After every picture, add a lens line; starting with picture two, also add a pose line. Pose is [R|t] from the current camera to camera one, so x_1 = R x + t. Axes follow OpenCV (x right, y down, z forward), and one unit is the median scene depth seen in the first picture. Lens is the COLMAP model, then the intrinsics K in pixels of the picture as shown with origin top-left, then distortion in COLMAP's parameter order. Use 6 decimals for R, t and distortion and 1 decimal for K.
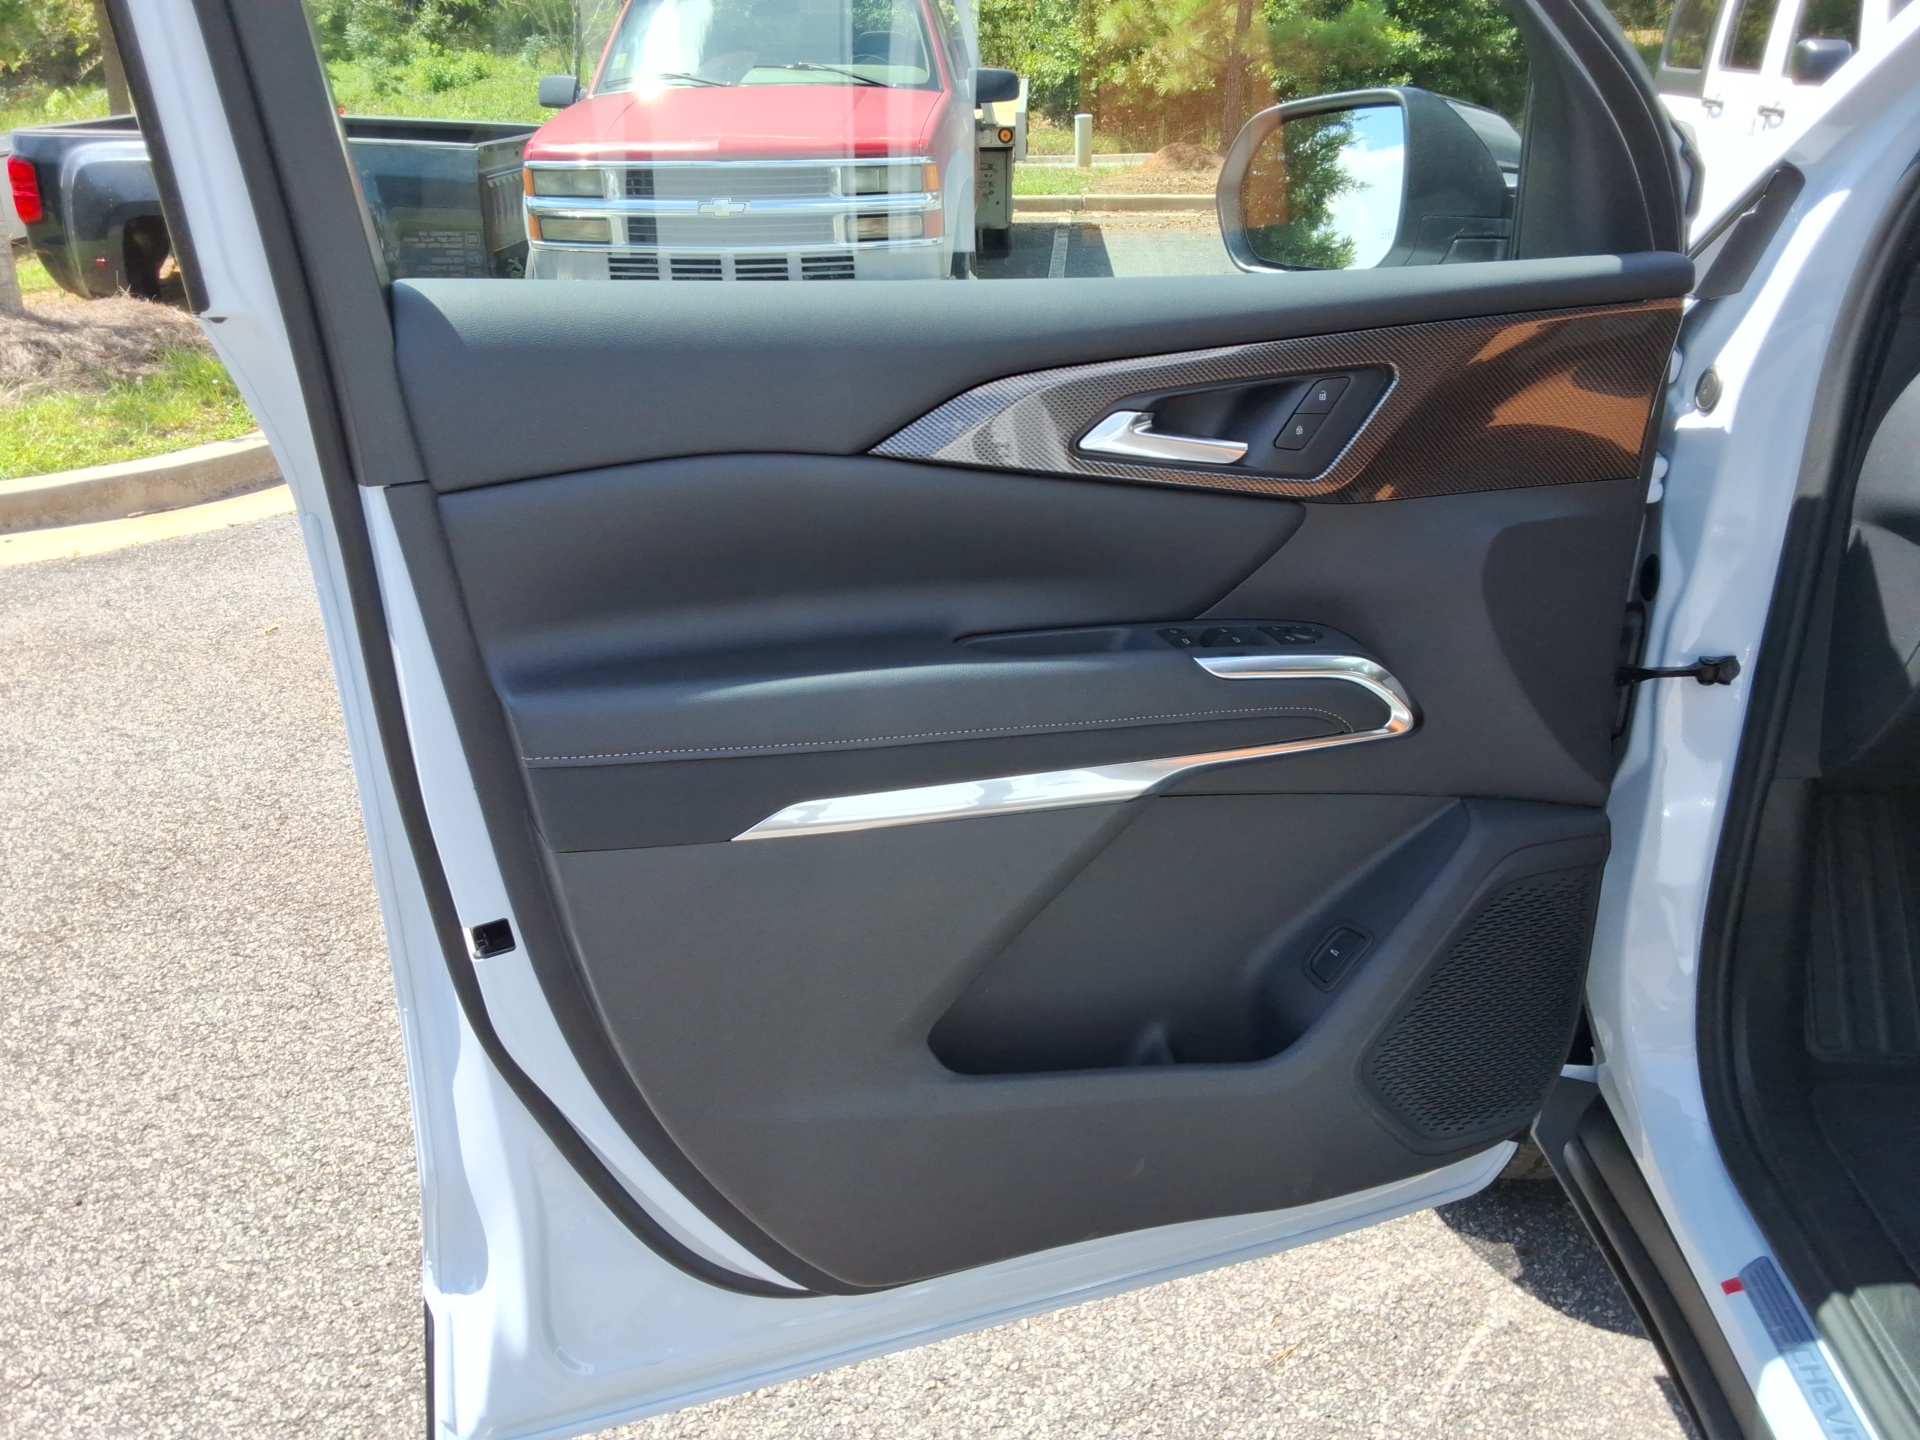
lens RADIAL K [[1566.1, 0, 960.2], [0, 1566.1, 707.6], [0, 0, 1]] dist [0.060474, -0.085510]
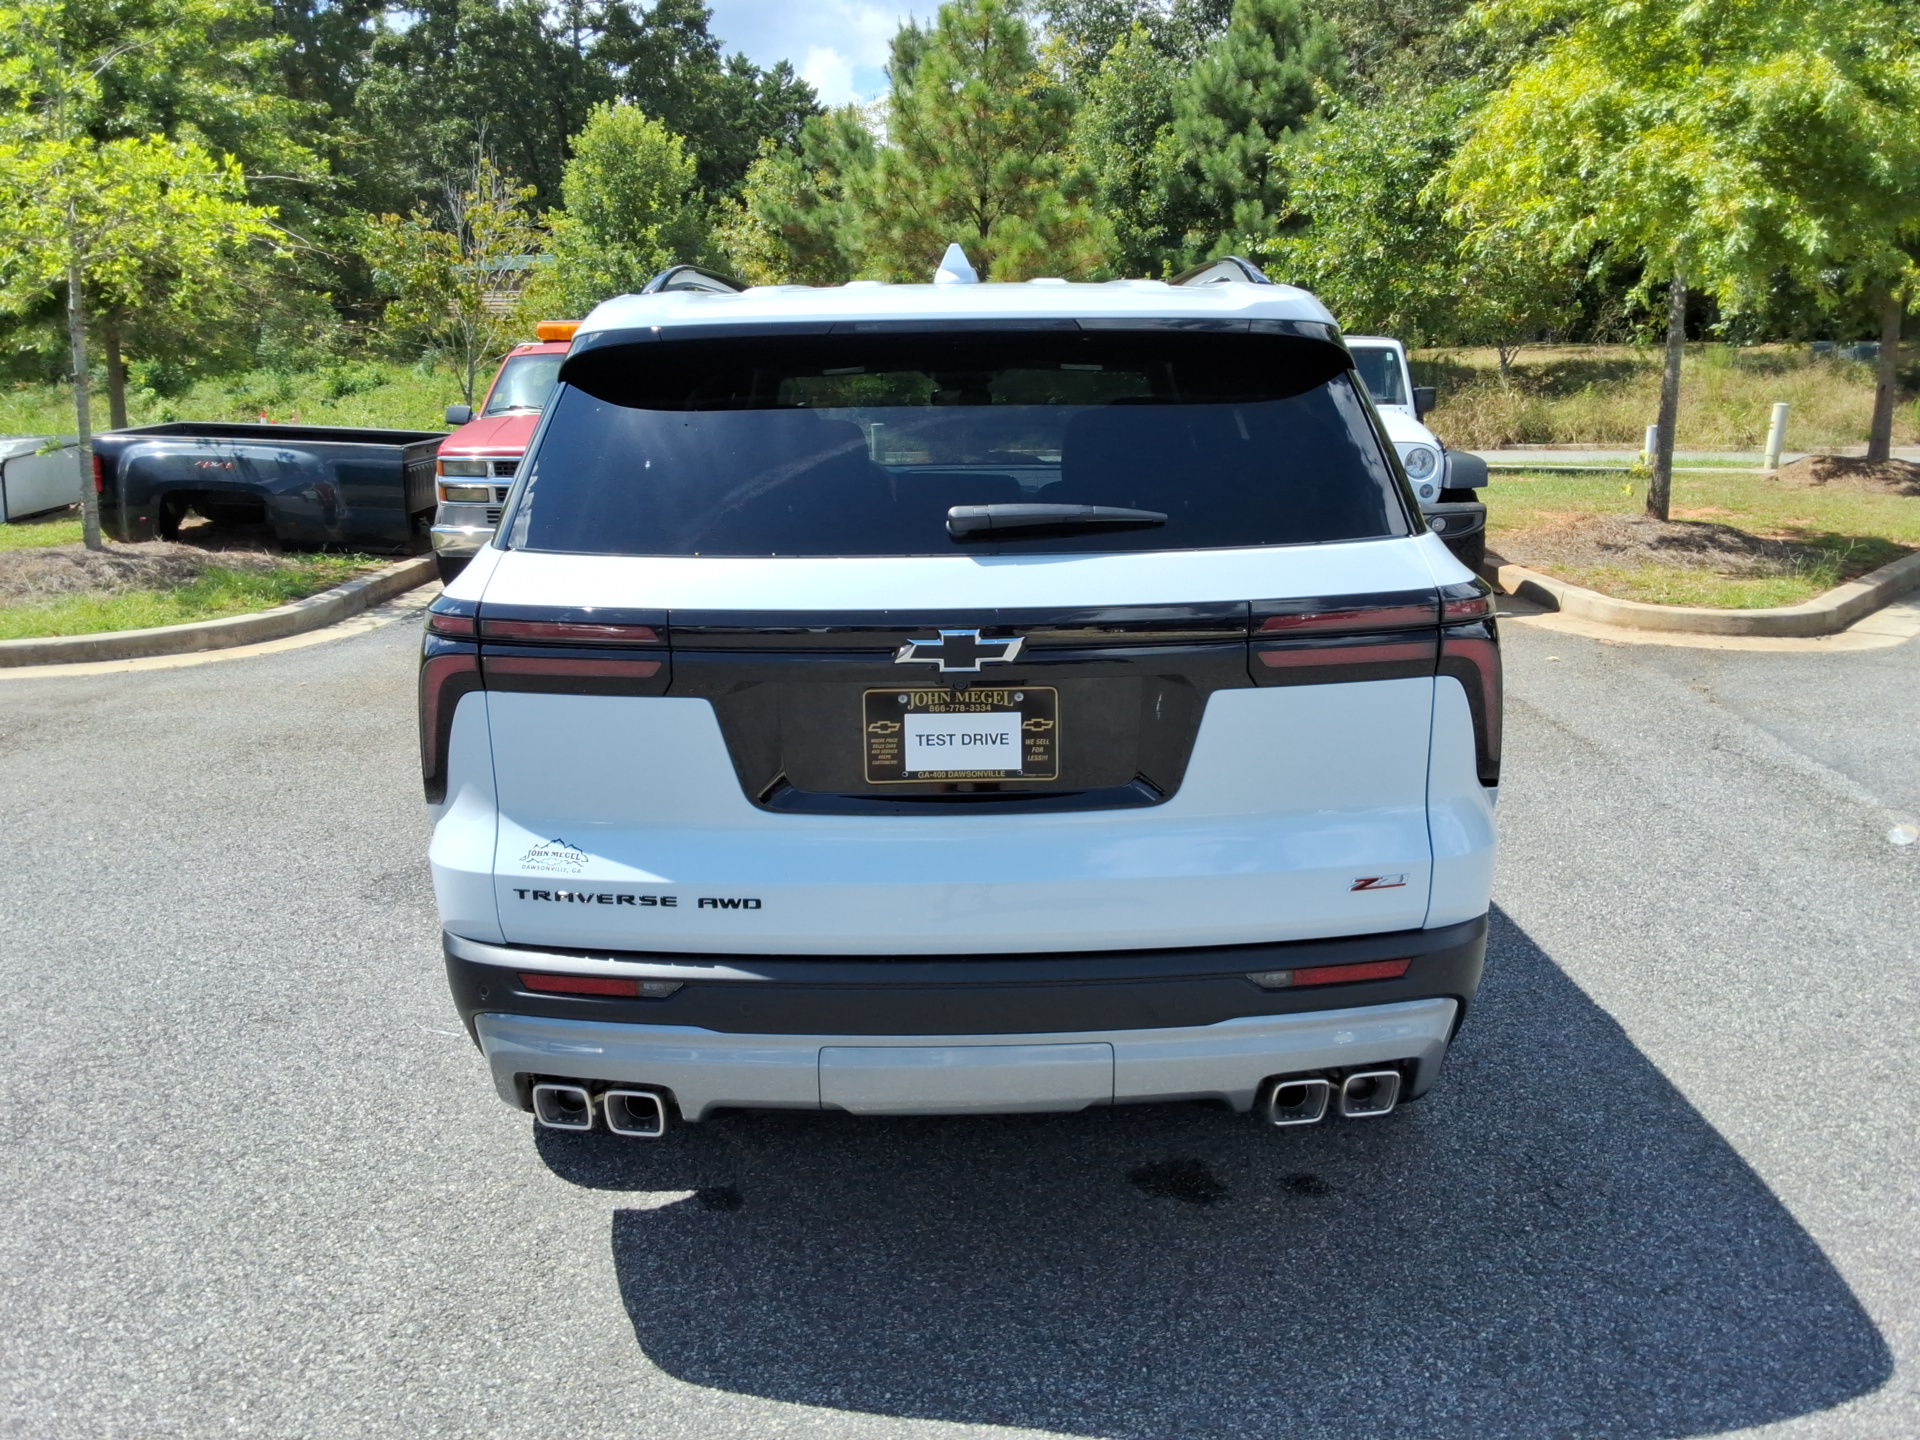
lens RADIAL K [[1543.1, 0, 969.2], [0, 1543.1, 703.7], [0, 0, 1]] dist [0.147274, -0.242801]
pose [[0.996648, -0.013155, 0.080749, 0.142540], [0.027029, 0.984513, -0.173213, 0.205983], [-0.077220, 0.174815, 0.981568, -0.601751]]
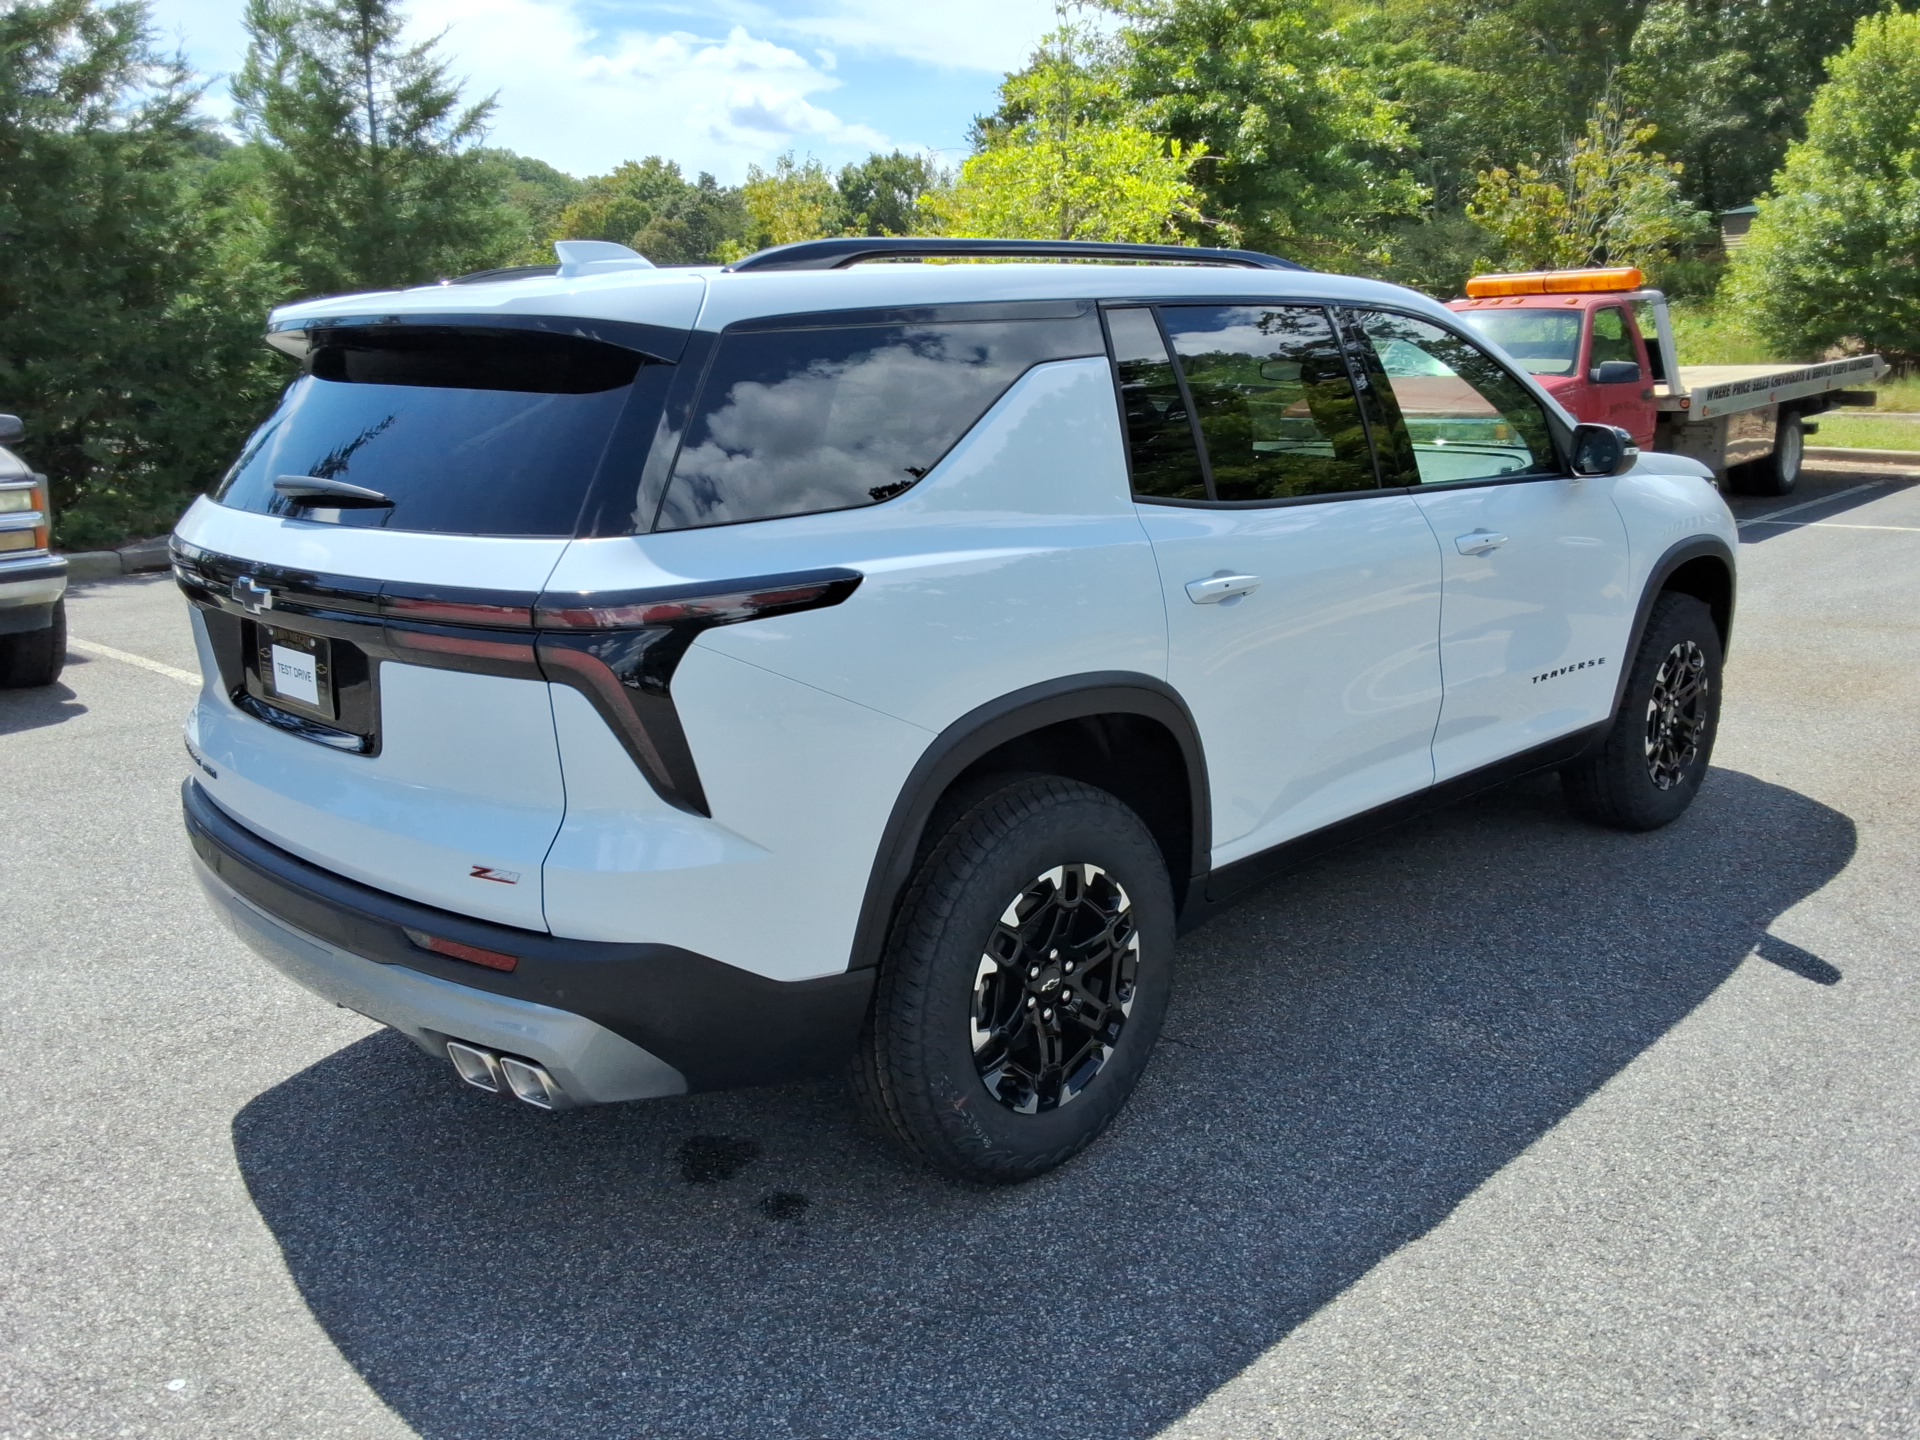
lens RADIAL K [[1523.8, 0, 956.7], [0, 1523.8, 683.9], [0, 0, 1]] dist [0.119734, -0.139971]
pose [[0.774790, 0.147592, -0.614749, 0.537954], [-0.239112, 0.968550, -0.068827, 0.146515], [0.585257, 0.200320, 0.785714, -0.486884]]
